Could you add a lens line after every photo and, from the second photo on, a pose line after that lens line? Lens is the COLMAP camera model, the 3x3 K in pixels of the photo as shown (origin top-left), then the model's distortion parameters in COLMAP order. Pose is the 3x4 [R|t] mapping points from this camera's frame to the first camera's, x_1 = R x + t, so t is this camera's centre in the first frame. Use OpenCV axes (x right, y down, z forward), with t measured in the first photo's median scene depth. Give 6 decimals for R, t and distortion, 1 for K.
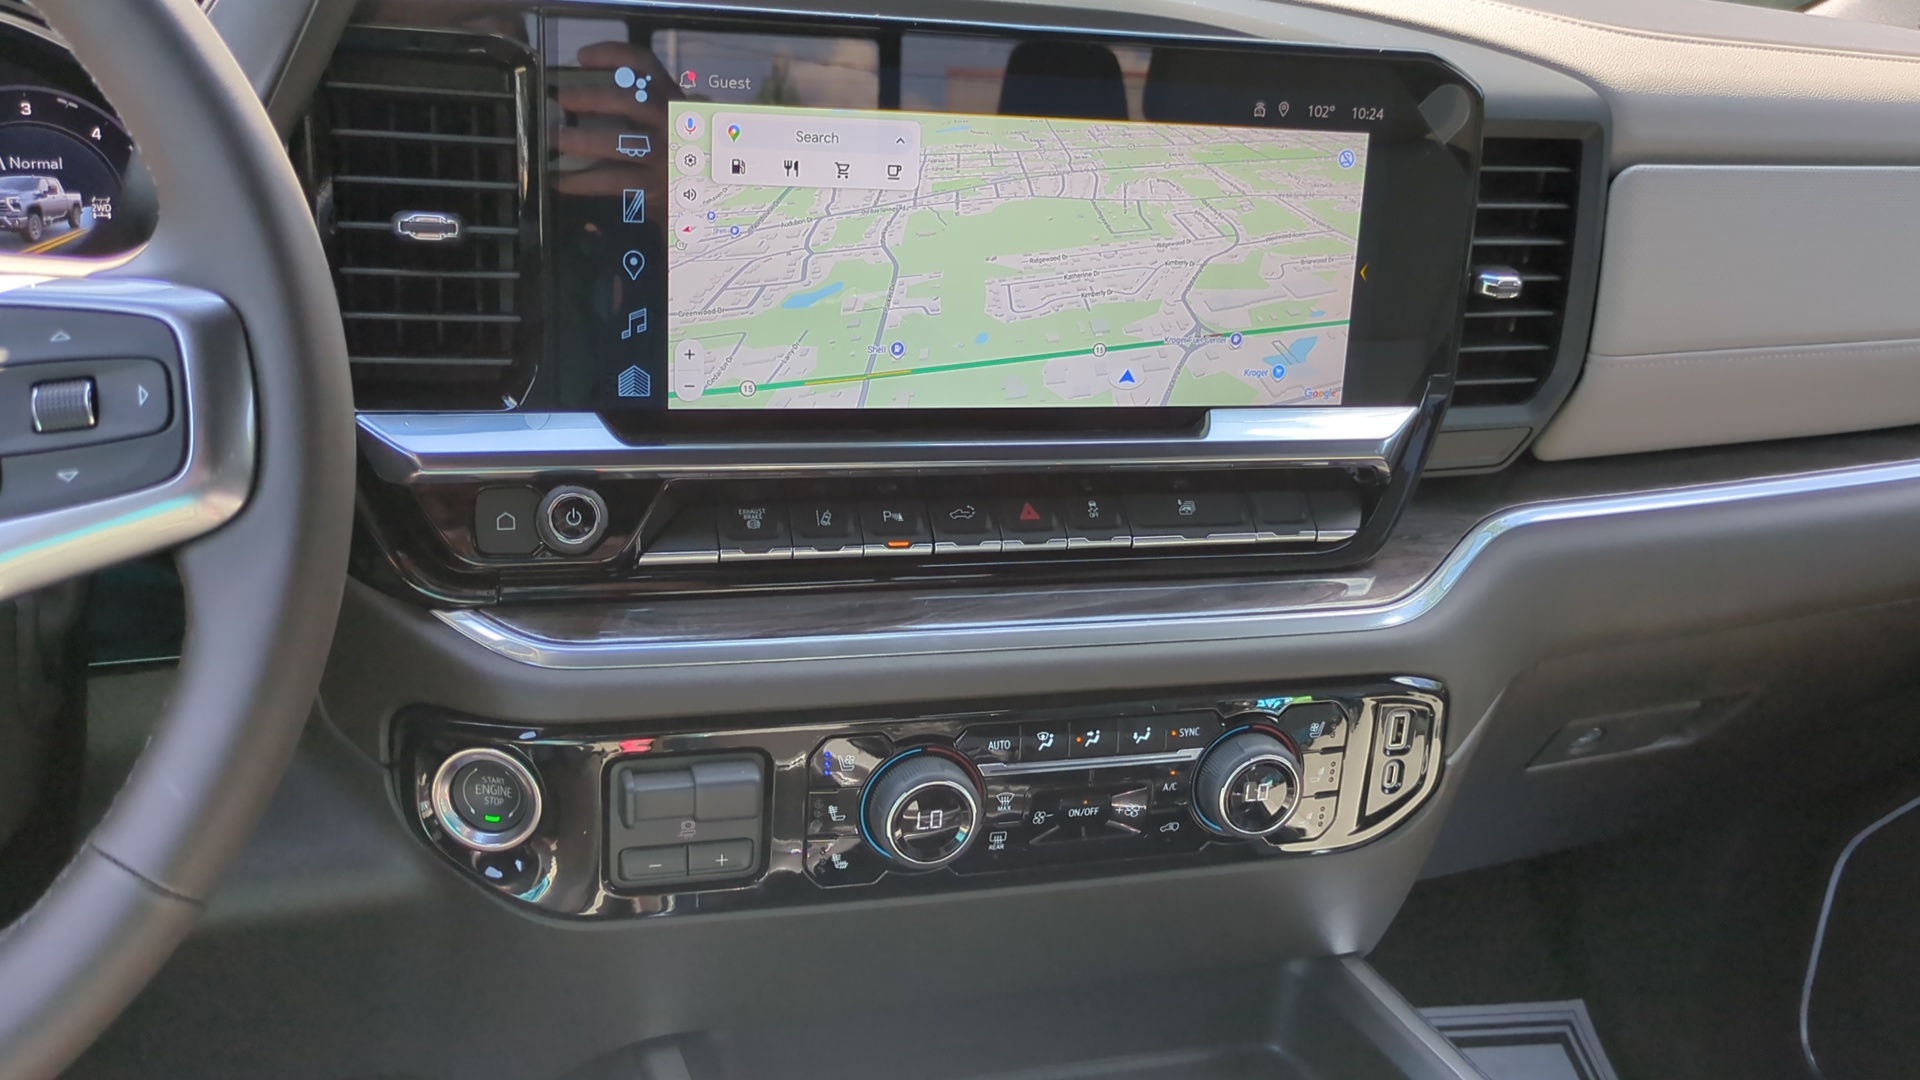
lens RADIAL K [[1614.2, 0, 954.0], [0, 1614.2, 531.8], [0, 0, 1]] dist [0.024356, -0.012118]
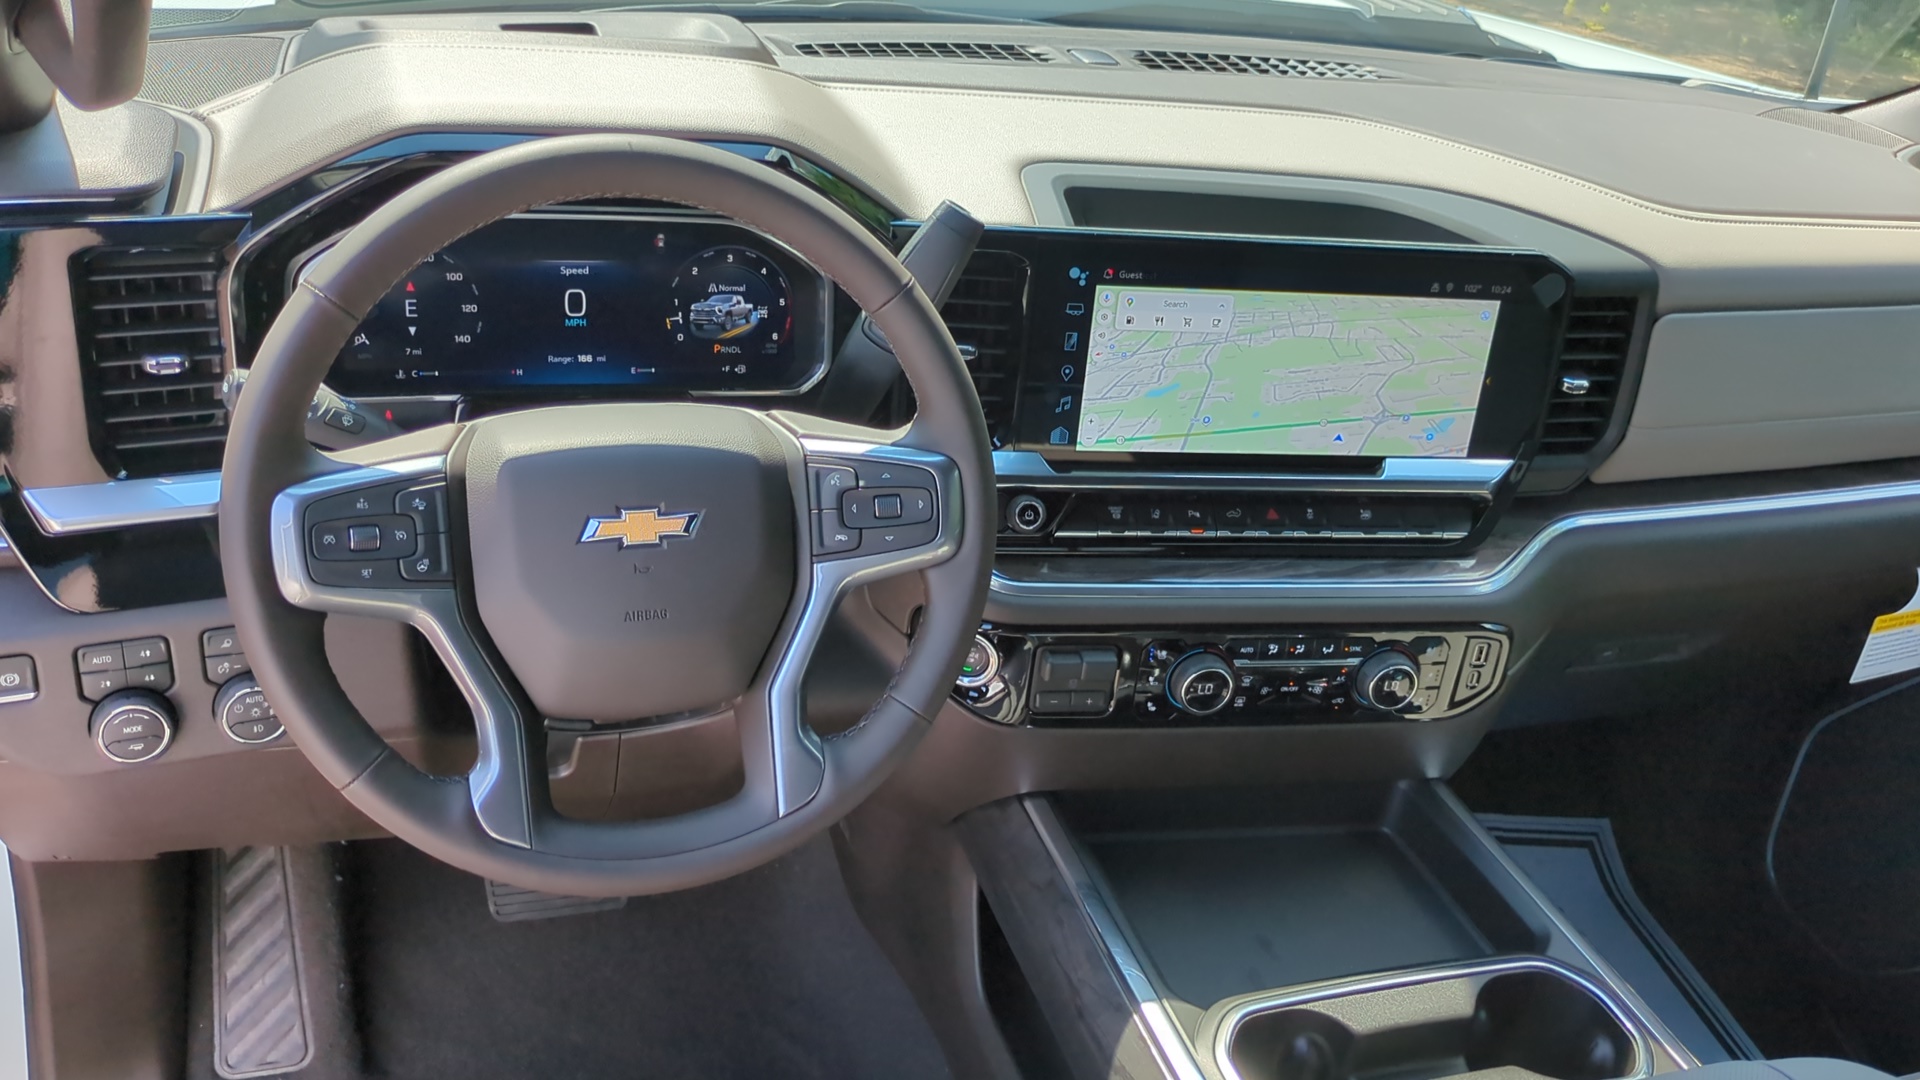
lens RADIAL K [[1614.2, 0, 954.0], [0, 1614.2, 531.8], [0, 0, 1]] dist [0.024356, -0.012118]
pose [[0.995004, 0.074059, -0.066954, -0.178213], [-0.064151, 0.988122, 0.139641, -0.217530], [0.076500, -0.134648, 0.987936, -0.738022]]
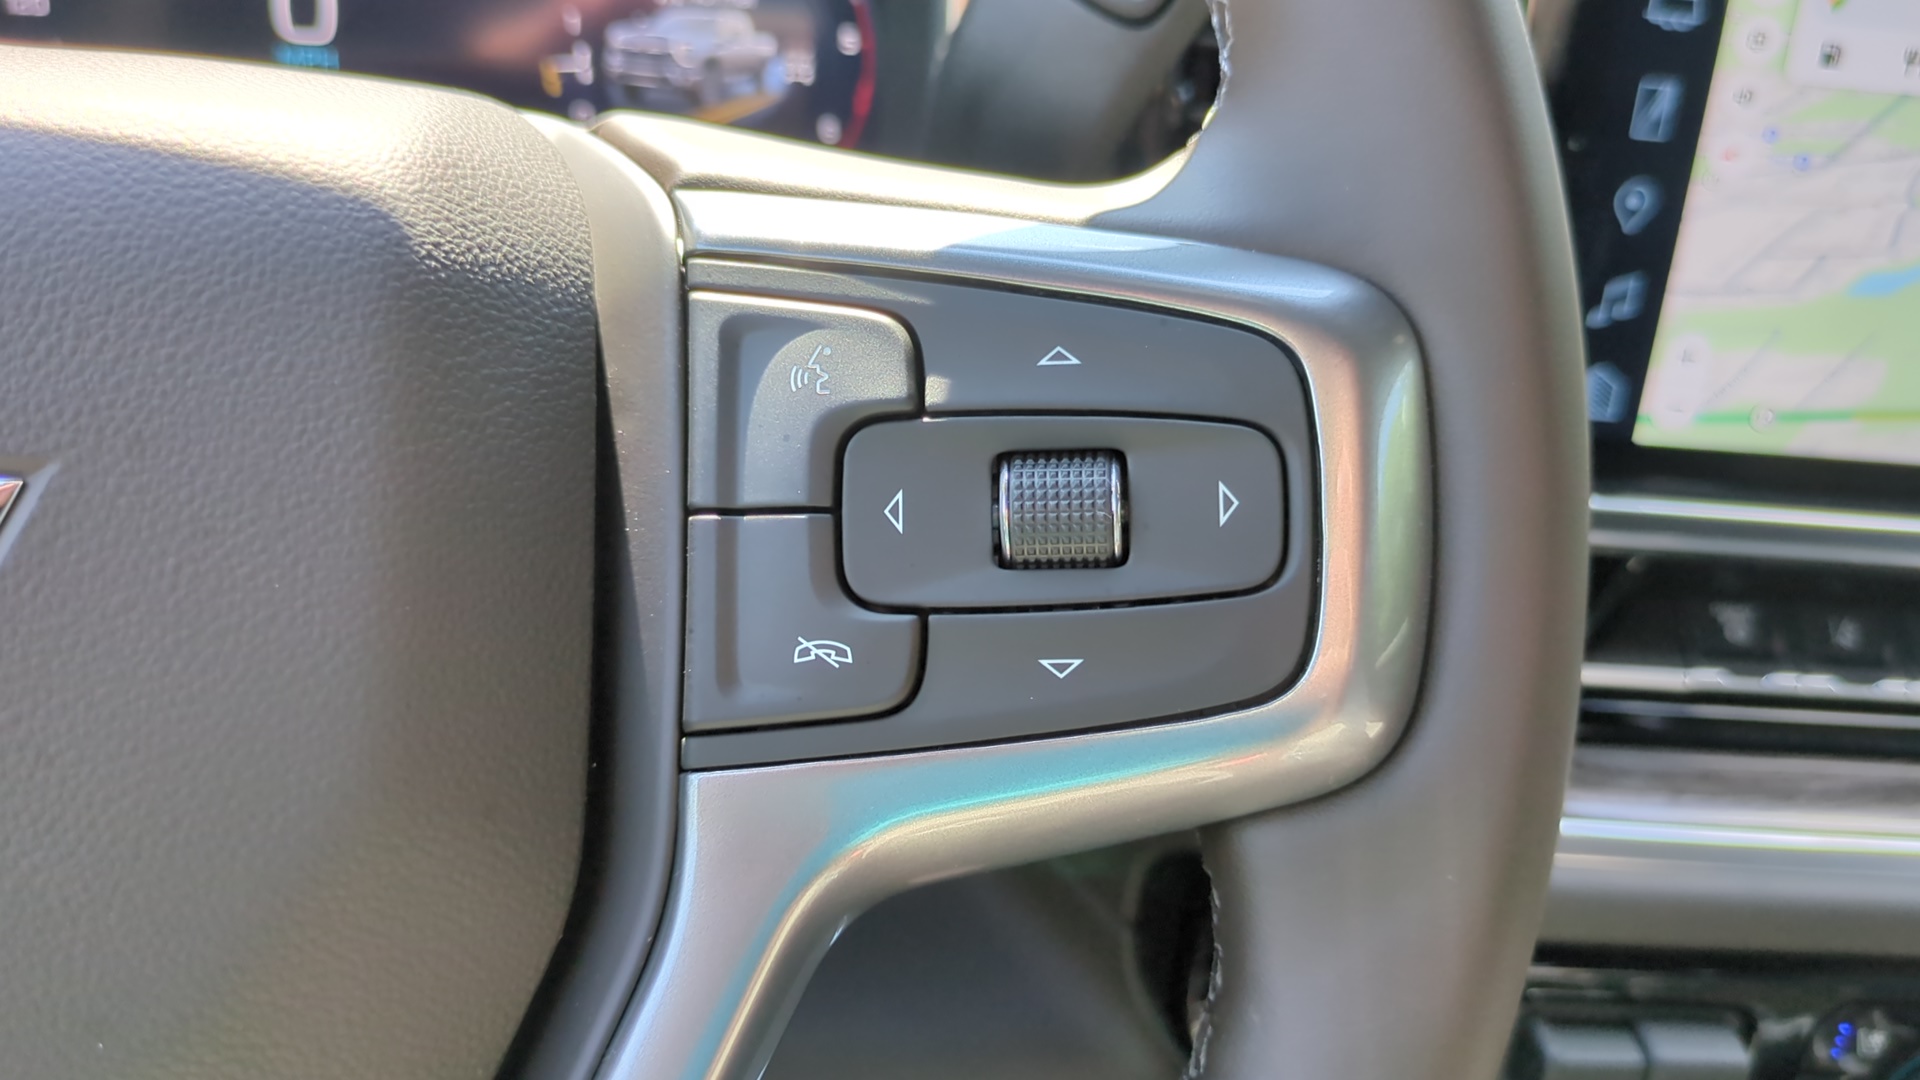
lens RADIAL K [[1630.9, 0, 1010.4], [0, 1630.9, 541.1], [0, 0, 1]] dist [-0.014703, -0.005363]
pose [[0.976767, 0.109892, -0.183984, -0.282375], [-0.096384, 0.992056, 0.080845, -0.062503], [0.191406, -0.061234, 0.979599, 0.322211]]
